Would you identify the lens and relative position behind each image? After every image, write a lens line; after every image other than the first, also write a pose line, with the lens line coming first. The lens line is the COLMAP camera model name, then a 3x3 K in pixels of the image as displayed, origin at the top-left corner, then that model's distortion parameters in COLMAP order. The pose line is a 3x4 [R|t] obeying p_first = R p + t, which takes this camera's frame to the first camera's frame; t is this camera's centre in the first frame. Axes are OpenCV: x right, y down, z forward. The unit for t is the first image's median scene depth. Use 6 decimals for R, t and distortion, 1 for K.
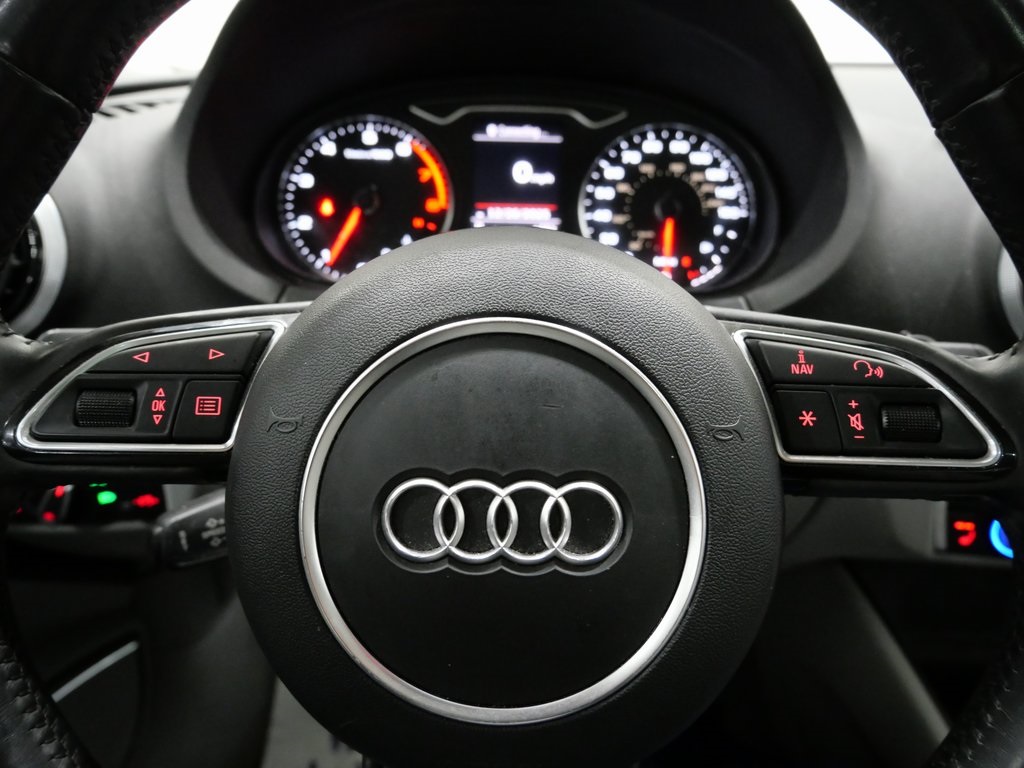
lens RADIAL K [[734.8, 0, 513.0], [0, 734.8, 386.0], [0, 0, 1]] dist [-0.046660, 0.006643]
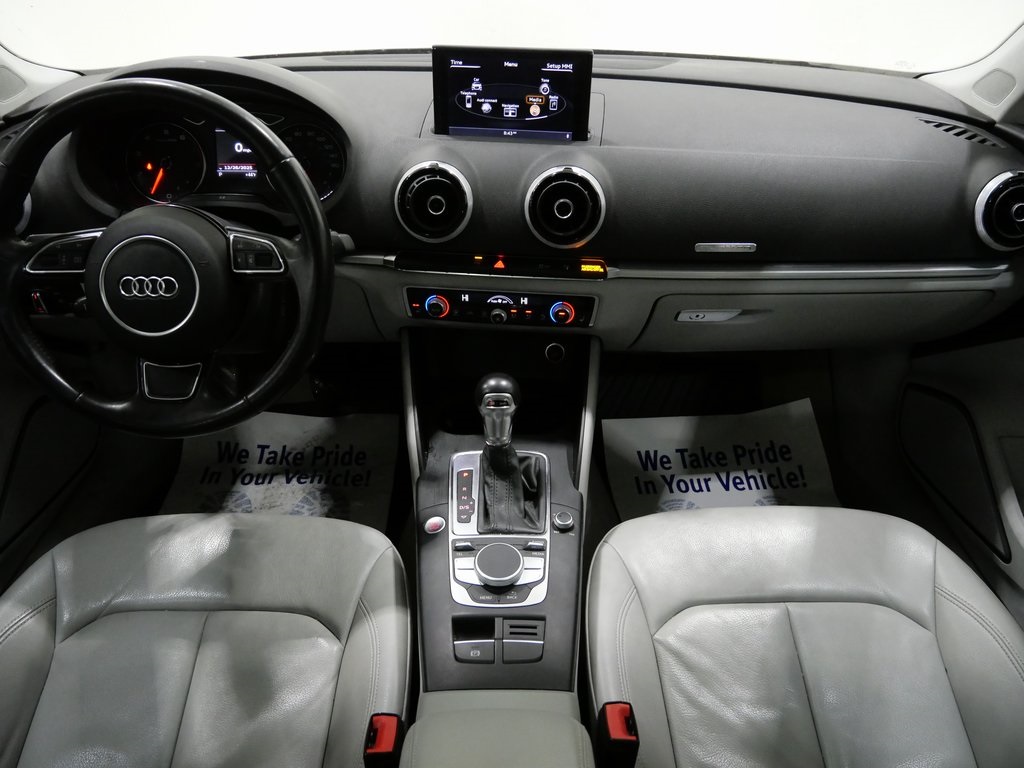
lens RADIAL K [[734.8, 0, 512.2], [0, 734.8, 382.9], [0, 0, 1]] dist [-0.046660, 0.006643]
pose [[0.999763, -0.014730, 0.016054, 0.771911], [0.011346, 0.981030, 0.193525, -0.019410], [-0.018600, -0.193297, 0.980964, -1.236594]]
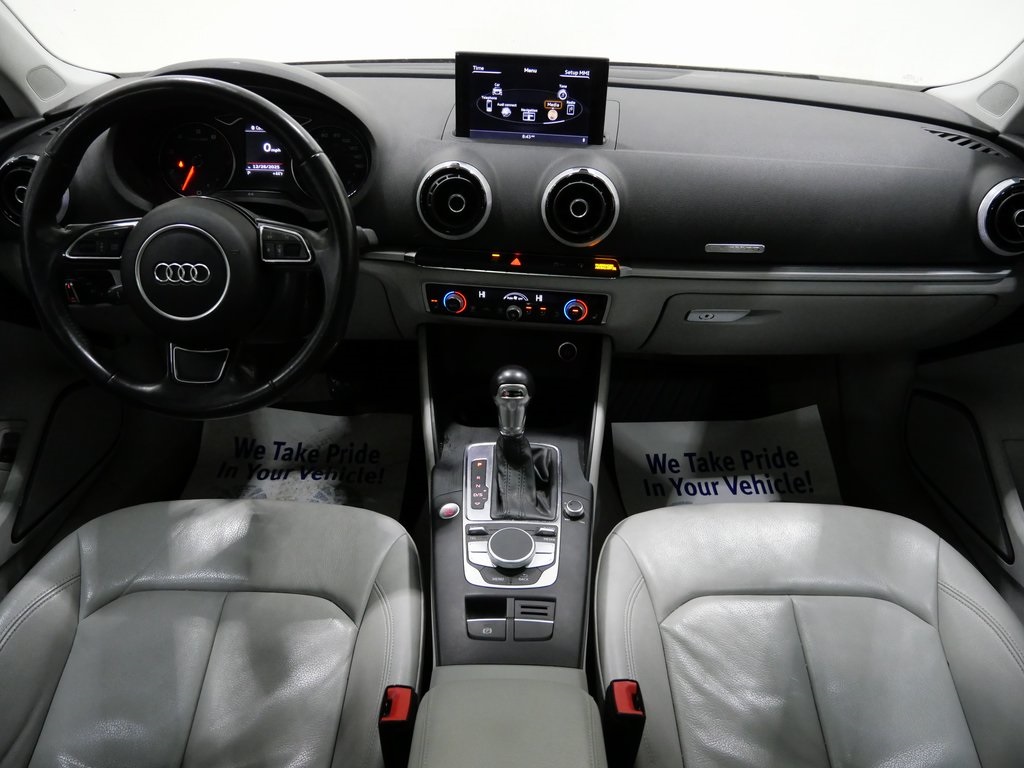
lens RADIAL K [[734.8, 0, 511.8], [0, 734.8, 381.9], [0, 0, 1]] dist [-0.046660, 0.006643]
pose [[0.999988, 0.003451, 0.003476, 0.756268], [-0.003988, 0.985642, 0.168801, 0.034328], [-0.002843, -0.168813, 0.985644, -1.311215]]
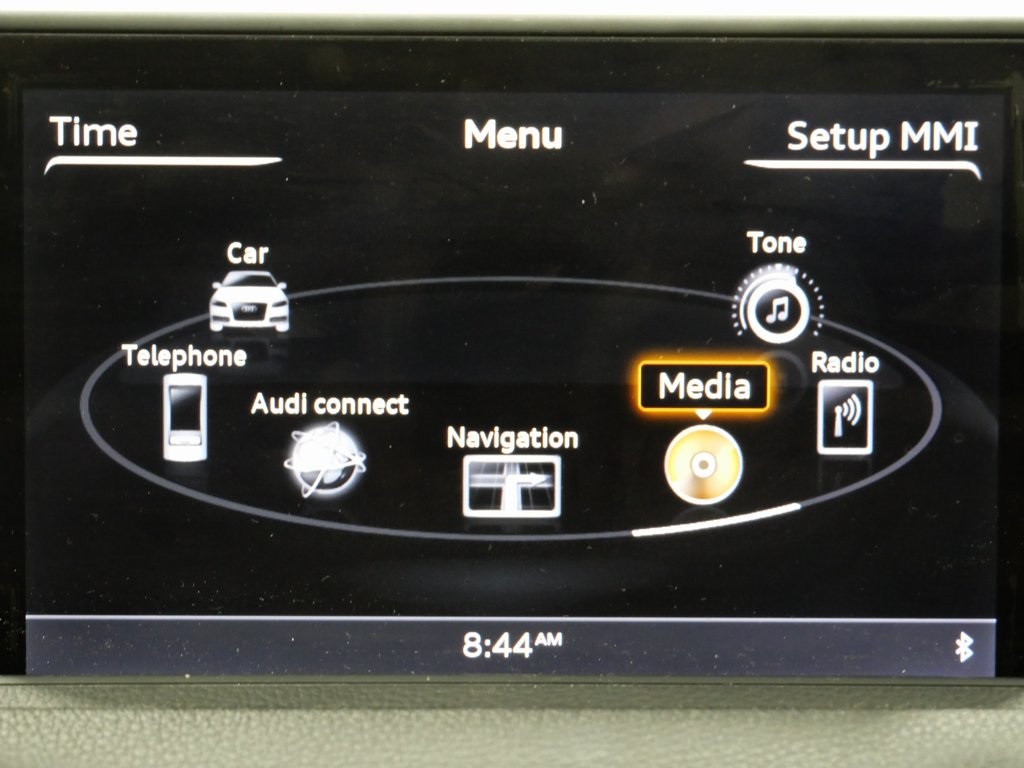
lens RADIAL K [[1964.4, 0, 511.4], [0, 1964.4, 385.0], [0, 0, 1]] dist [0.010099, 0.000000]
pose [[0.988188, -0.021265, 0.151766, 0.705878], [0.067642, 0.949160, -0.307440, -0.177786], [-0.137513, 0.314075, 0.939387, 0.182720]]
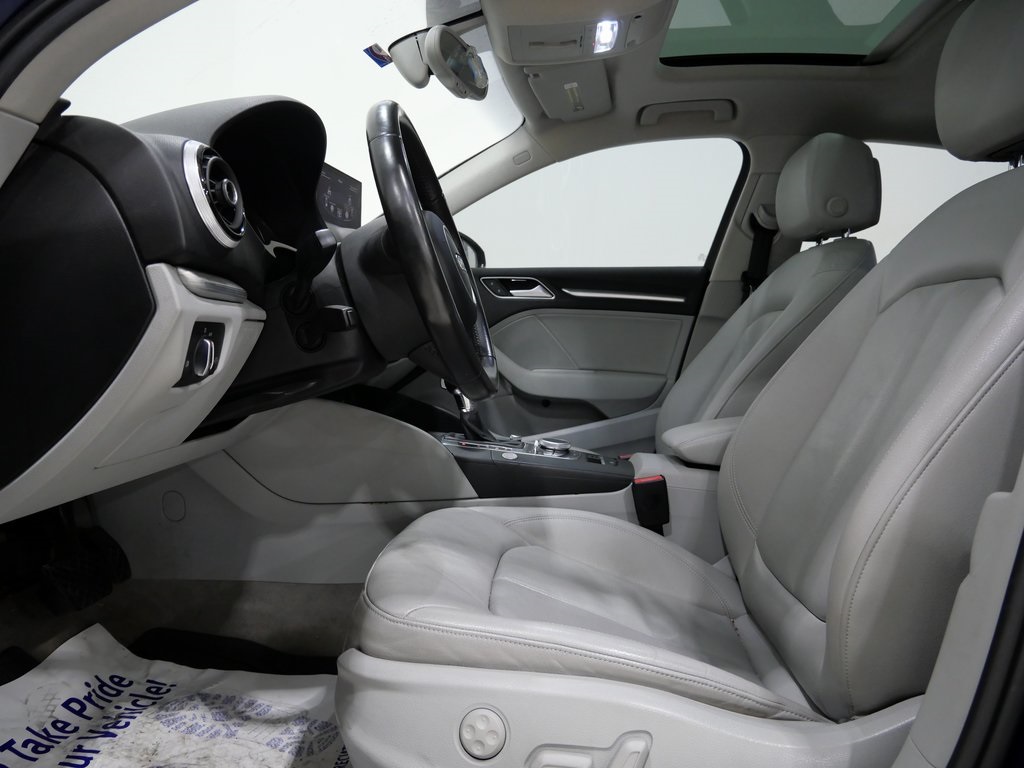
lens RADIAL K [[734.8, 0, 509.2], [0, 734.8, 386.1], [0, 0, 1]] dist [-0.046660, 0.006643]
pose [[0.052620, -0.079544, 0.995442, -1.946404], [0.322523, 0.944755, 0.058445, 0.302537], [-0.945098, 0.317978, 0.075367, 0.230446]]
